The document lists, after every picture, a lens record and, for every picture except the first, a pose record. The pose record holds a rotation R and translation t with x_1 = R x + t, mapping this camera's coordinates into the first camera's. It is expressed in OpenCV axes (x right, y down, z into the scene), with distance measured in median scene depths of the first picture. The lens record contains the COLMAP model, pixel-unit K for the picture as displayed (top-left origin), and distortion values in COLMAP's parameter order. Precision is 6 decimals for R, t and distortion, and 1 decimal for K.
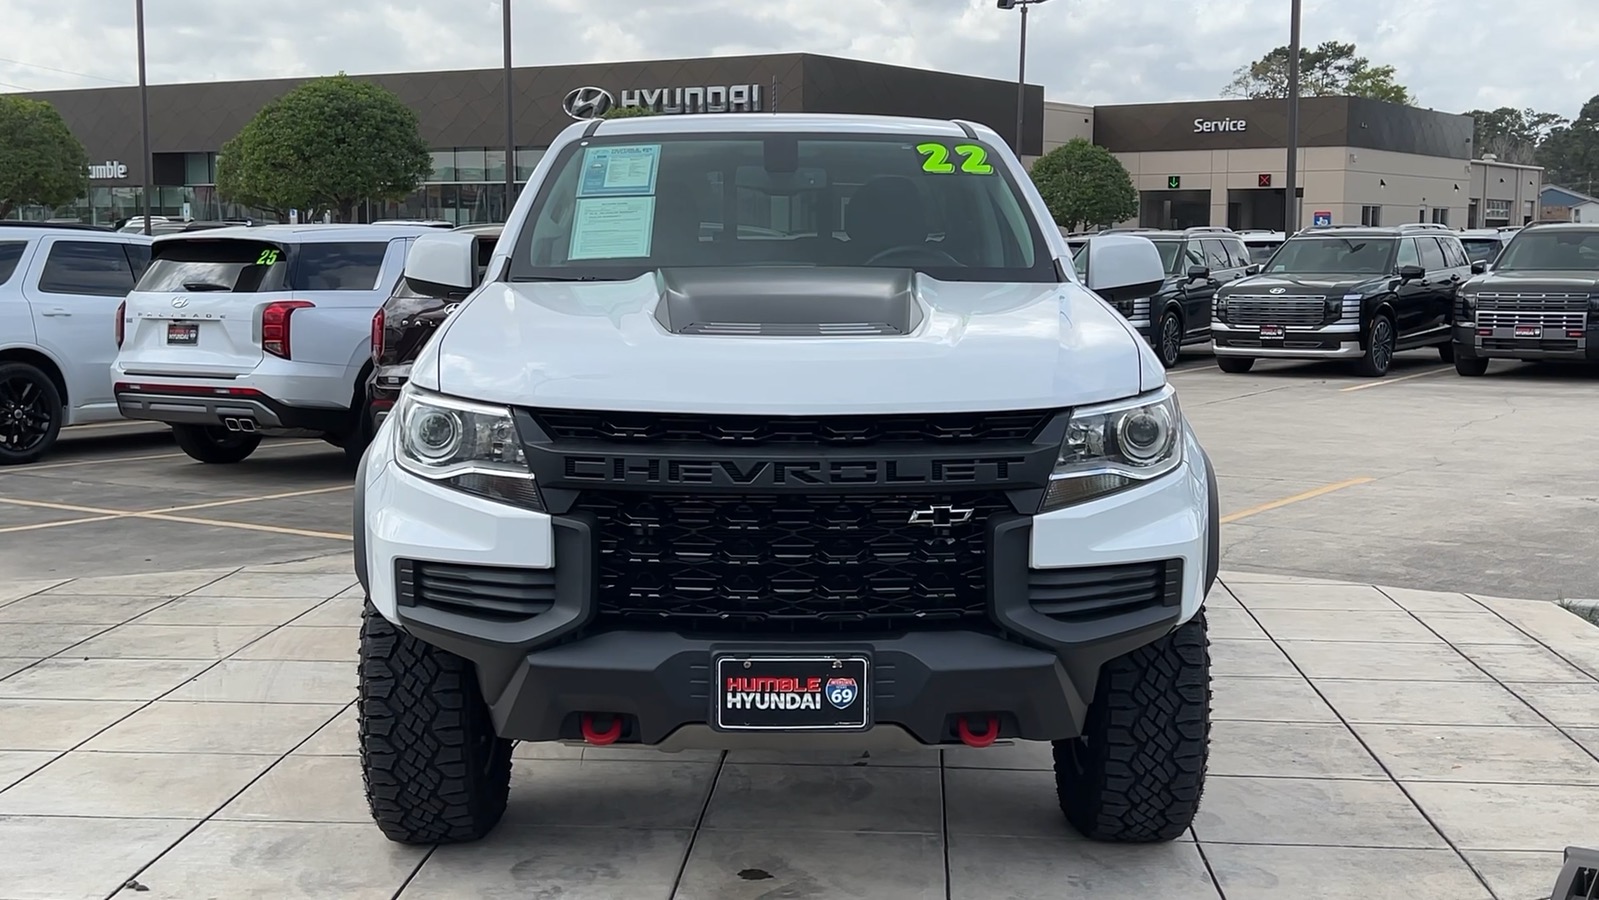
lens RADIAL K [[1962.9, 0, 799.5], [0, 1962.9, 450.0], [0, 0, 1]] dist [0.184551, -0.544012]
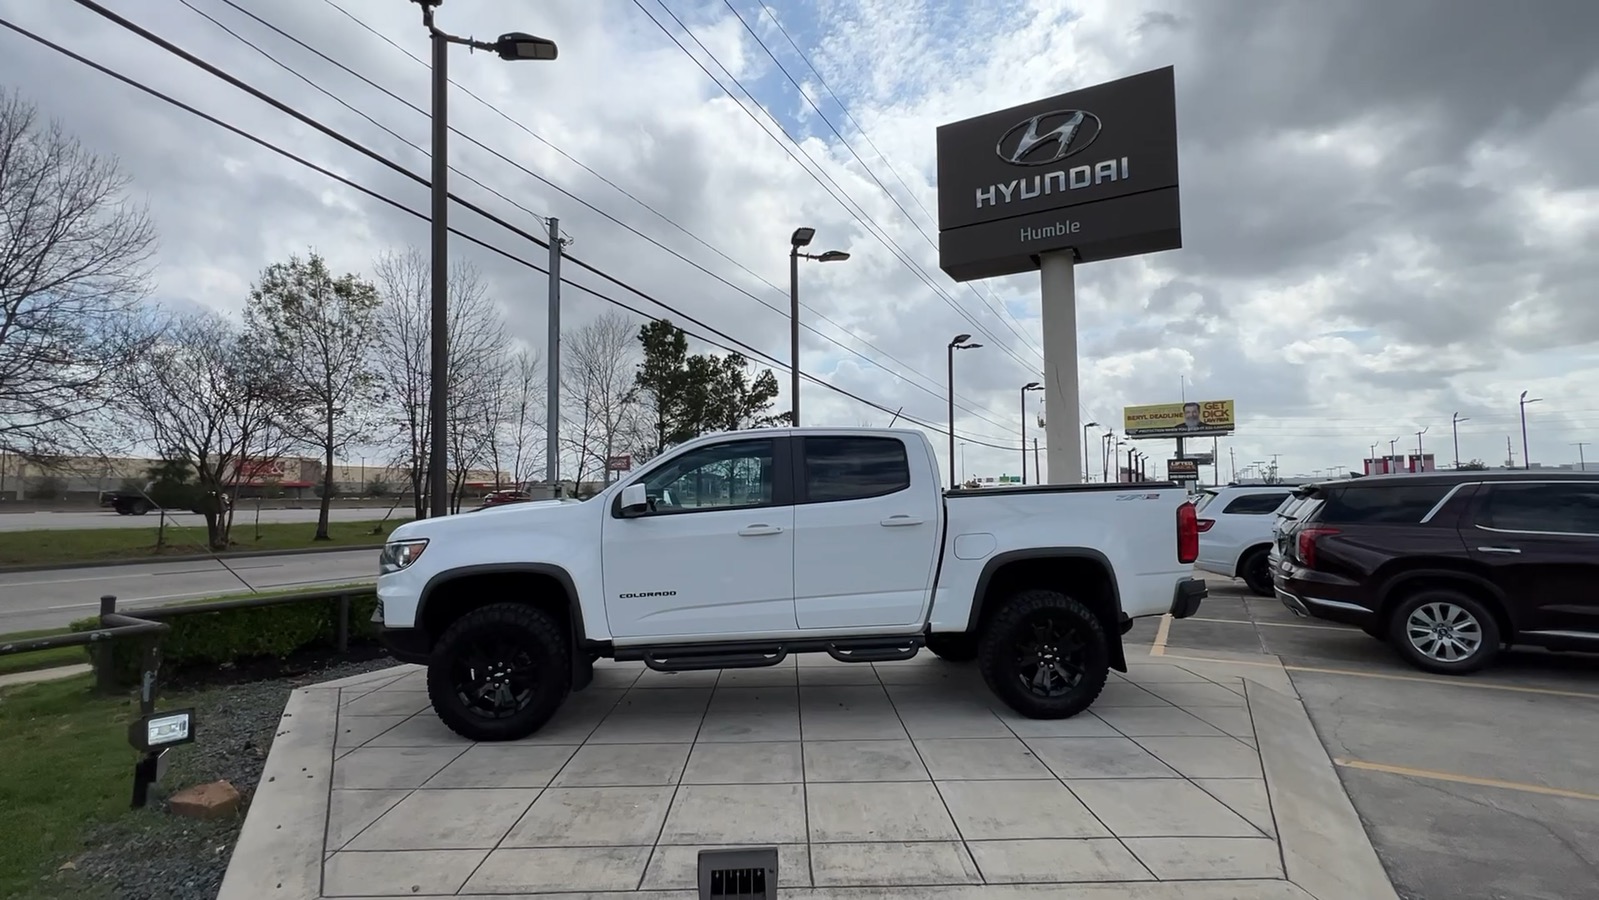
lens RADIAL K [[731.1, 0, 800.2], [0, 731.1, 454.9], [0, 0, 1]] dist [-0.000382, 0.000707]
pose [[0.080593, -0.066607, -0.994519, 0.937590], [-0.097060, 0.992499, -0.074337, -0.094974], [0.992010, 0.102519, 0.073523, 1.098008]]
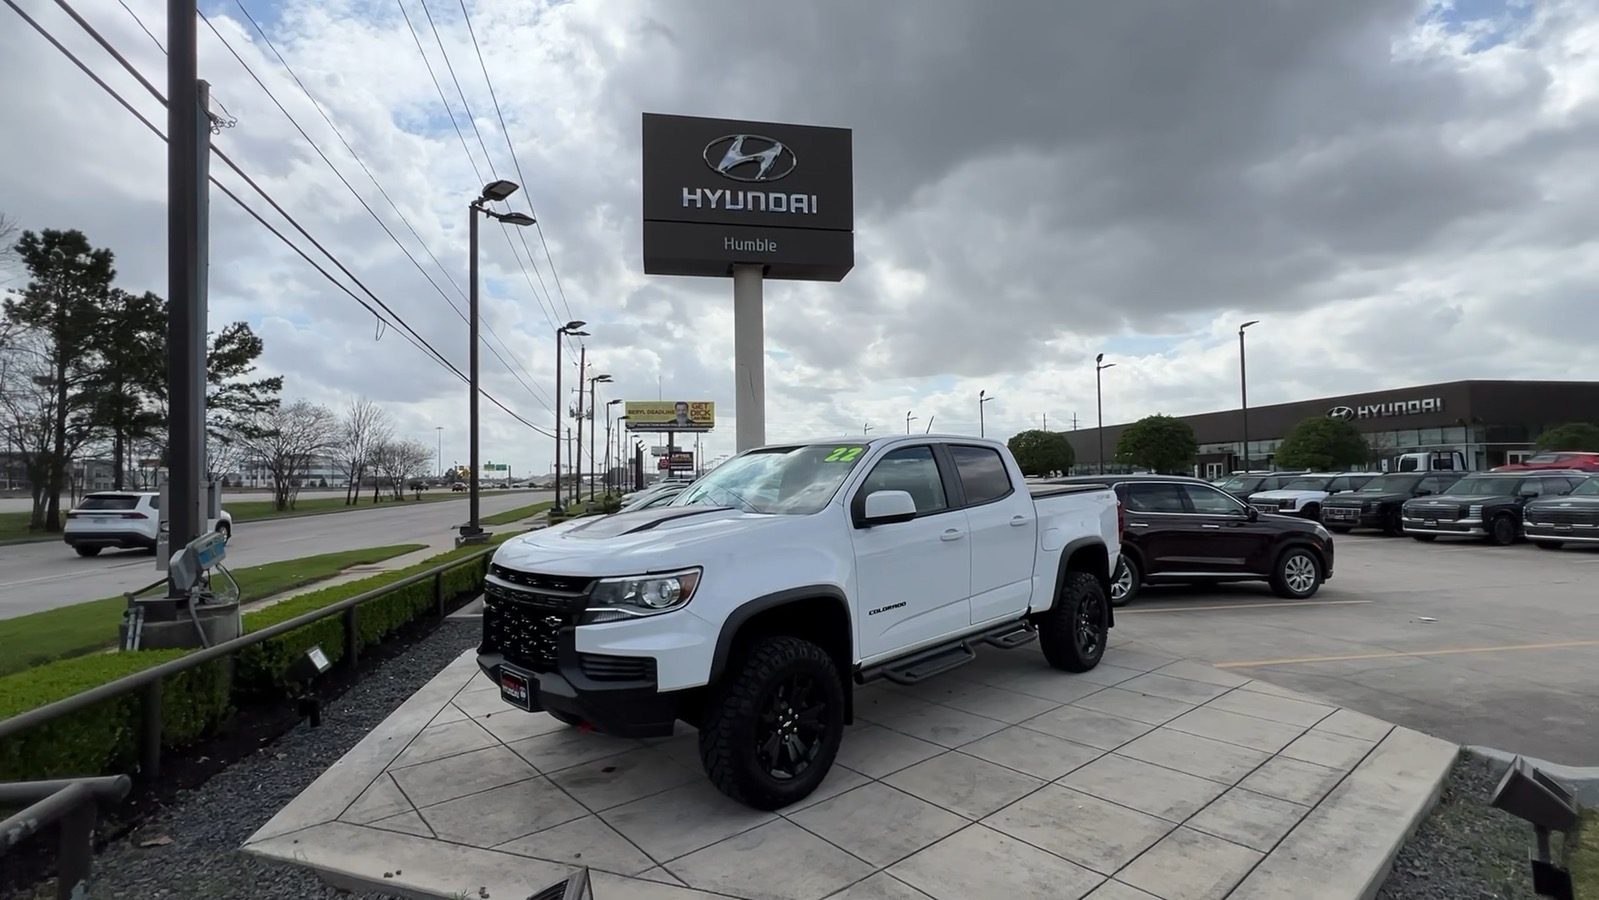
lens RADIAL K [[731.1, 0, 800.2], [0, 731.1, 454.9], [0, 0, 1]] dist [-0.000382, 0.000707]
pose [[0.696175, -0.040211, -0.716745, 0.616025], [-0.060614, 0.991572, -0.114505, -0.053667], [0.715309, 0.123160, 0.687870, 0.426603]]
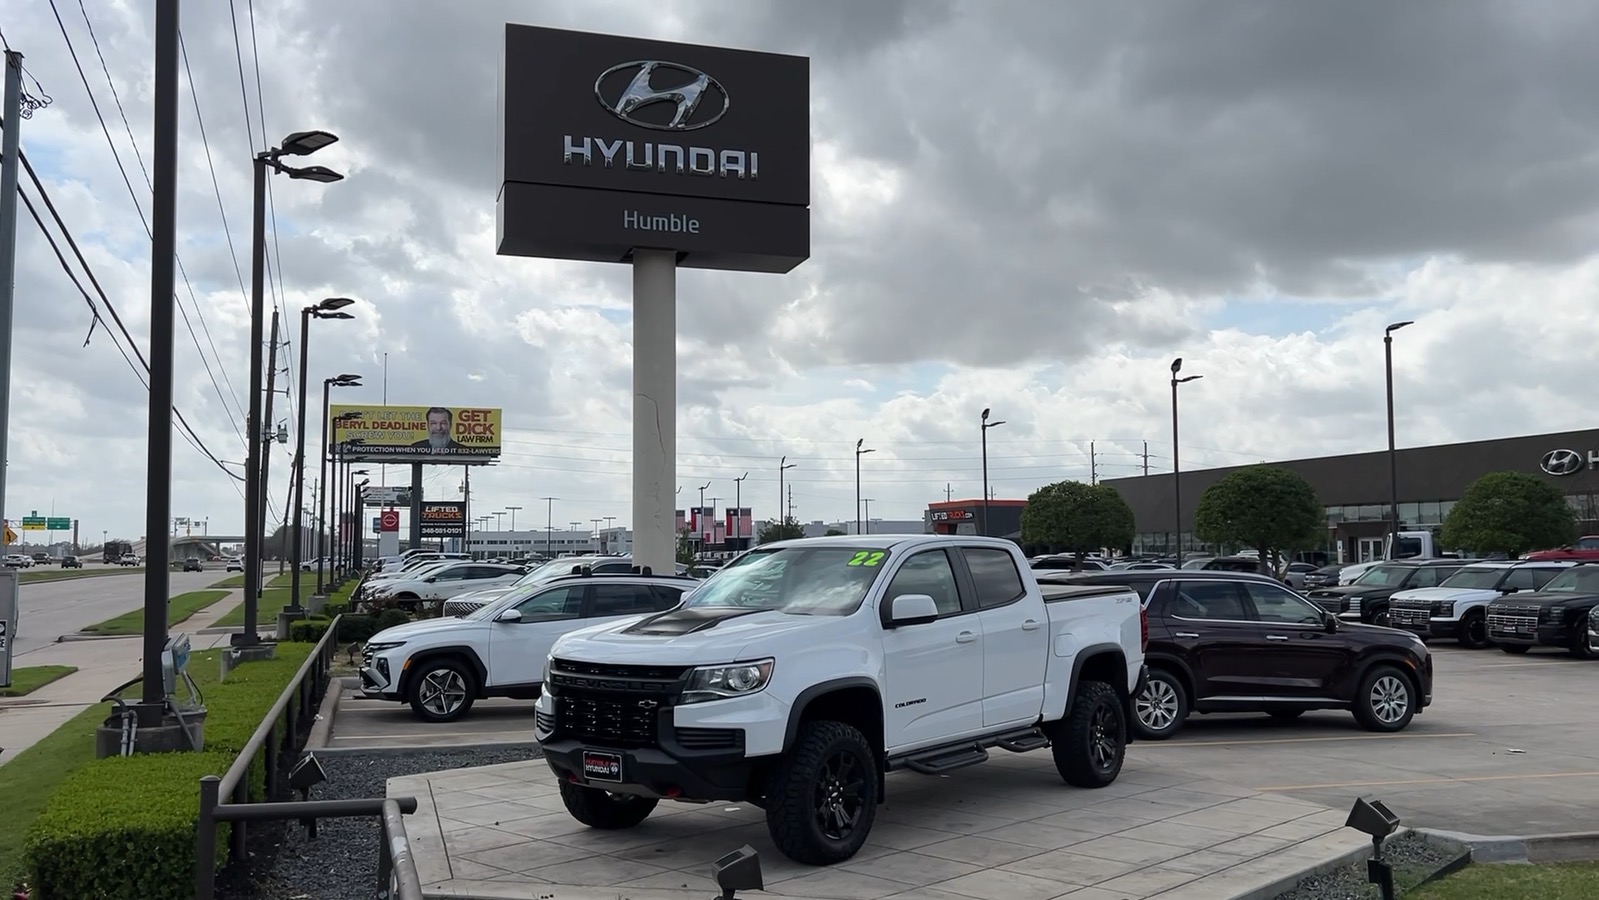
lens RADIAL K [[1372.3, 0, 800.1], [0, 1372.3, 452.9], [0, 0, 1]] dist [0.077338, -0.126746]
pose [[0.772009, -0.053644, -0.633344, 1.020320], [-0.063129, 0.985034, -0.160381, -0.011465], [0.632469, 0.163798, 0.757068, -0.248485]]
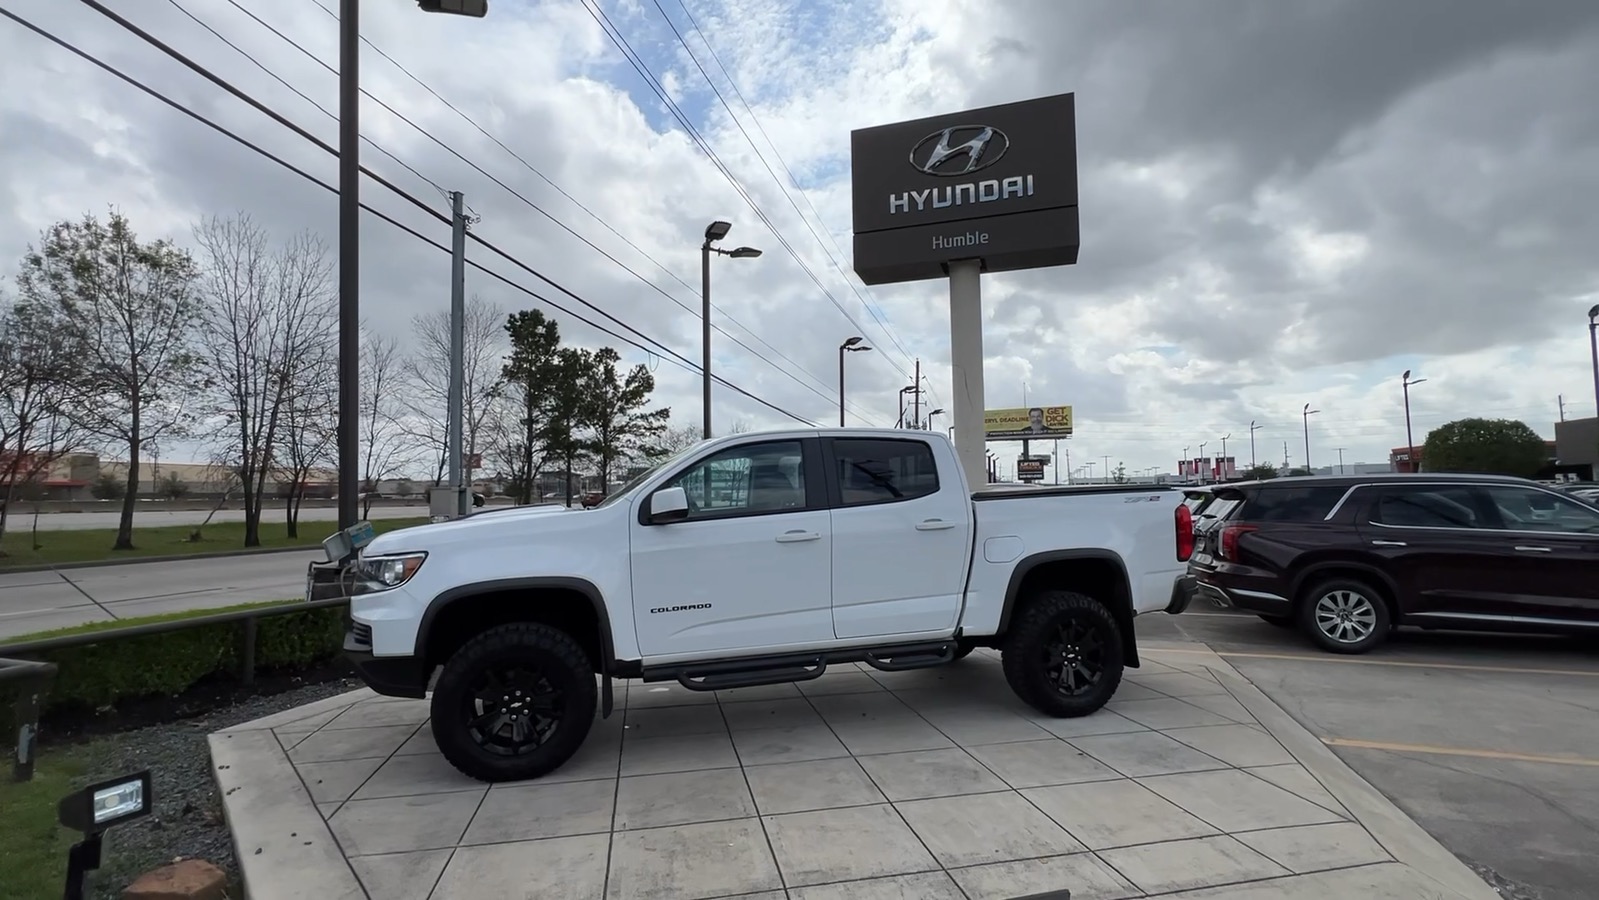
lens RADIAL K [[731.1, 0, 800.2], [0, 731.1, 454.9], [0, 0, 1]] dist [-0.000382, 0.000707]
pose [[0.265732, -0.063615, -0.961946, 0.869379], [-0.088773, 0.991966, -0.090123, -0.084203], [0.959951, 0.109344, 0.257950, 0.922119]]
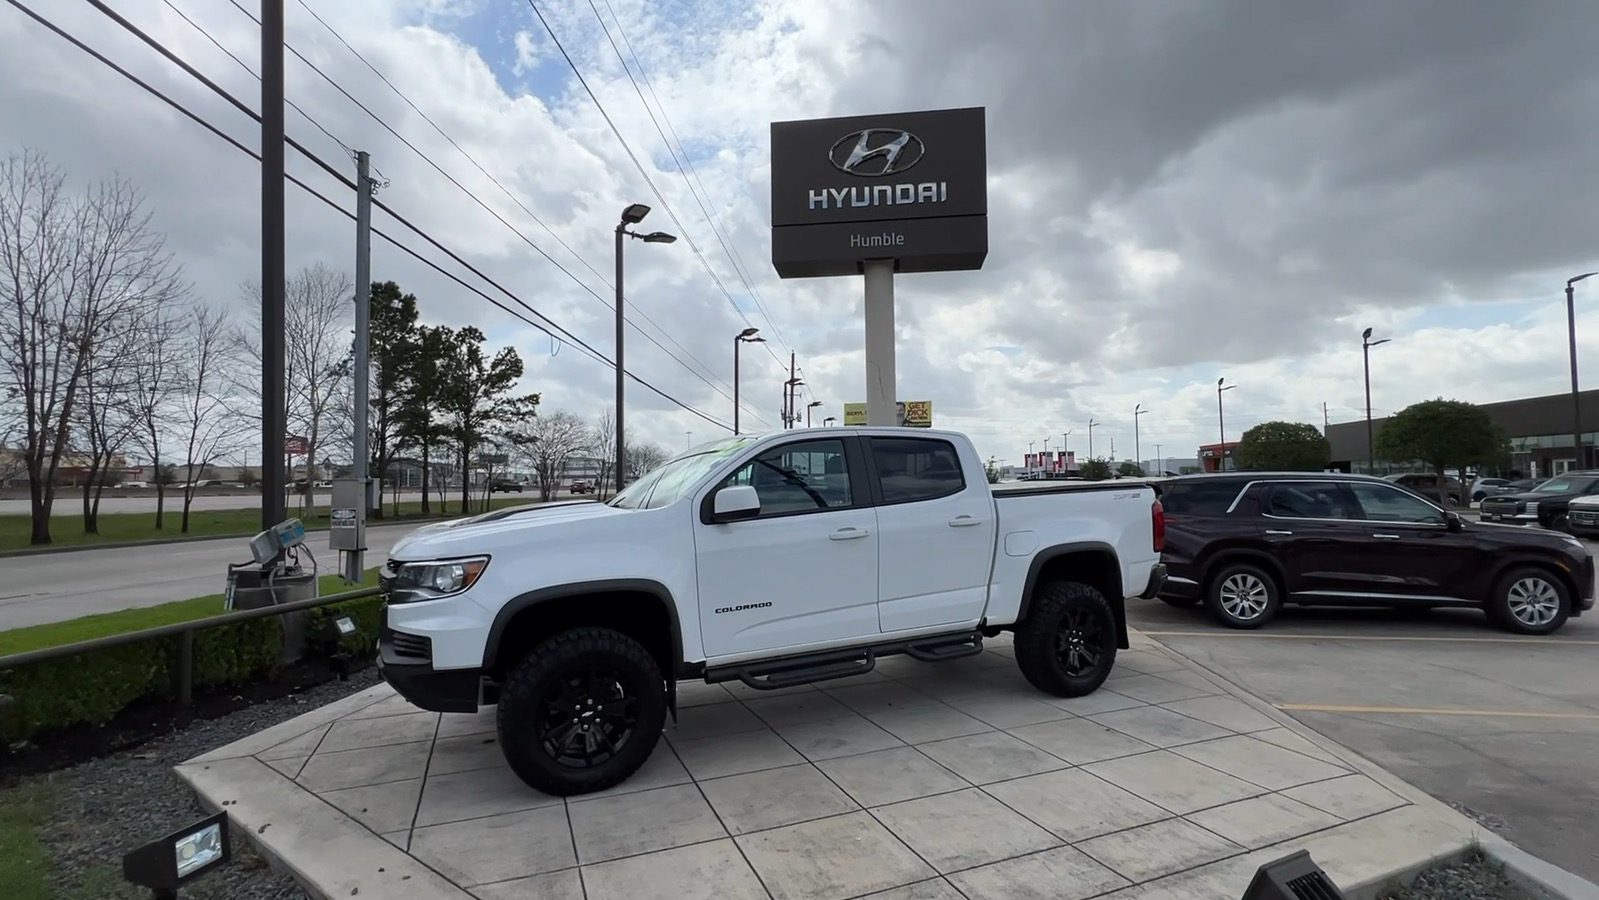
lens RADIAL K [[731.1, 0, 800.2], [0, 731.1, 454.9], [0, 0, 1]] dist [-0.000382, 0.000707]
pose [[0.441615, -0.045662, -0.896042, 0.808160], [-0.084082, 0.992202, -0.092002, -0.076051], [0.893256, 0.115971, 0.434332, 0.736335]]
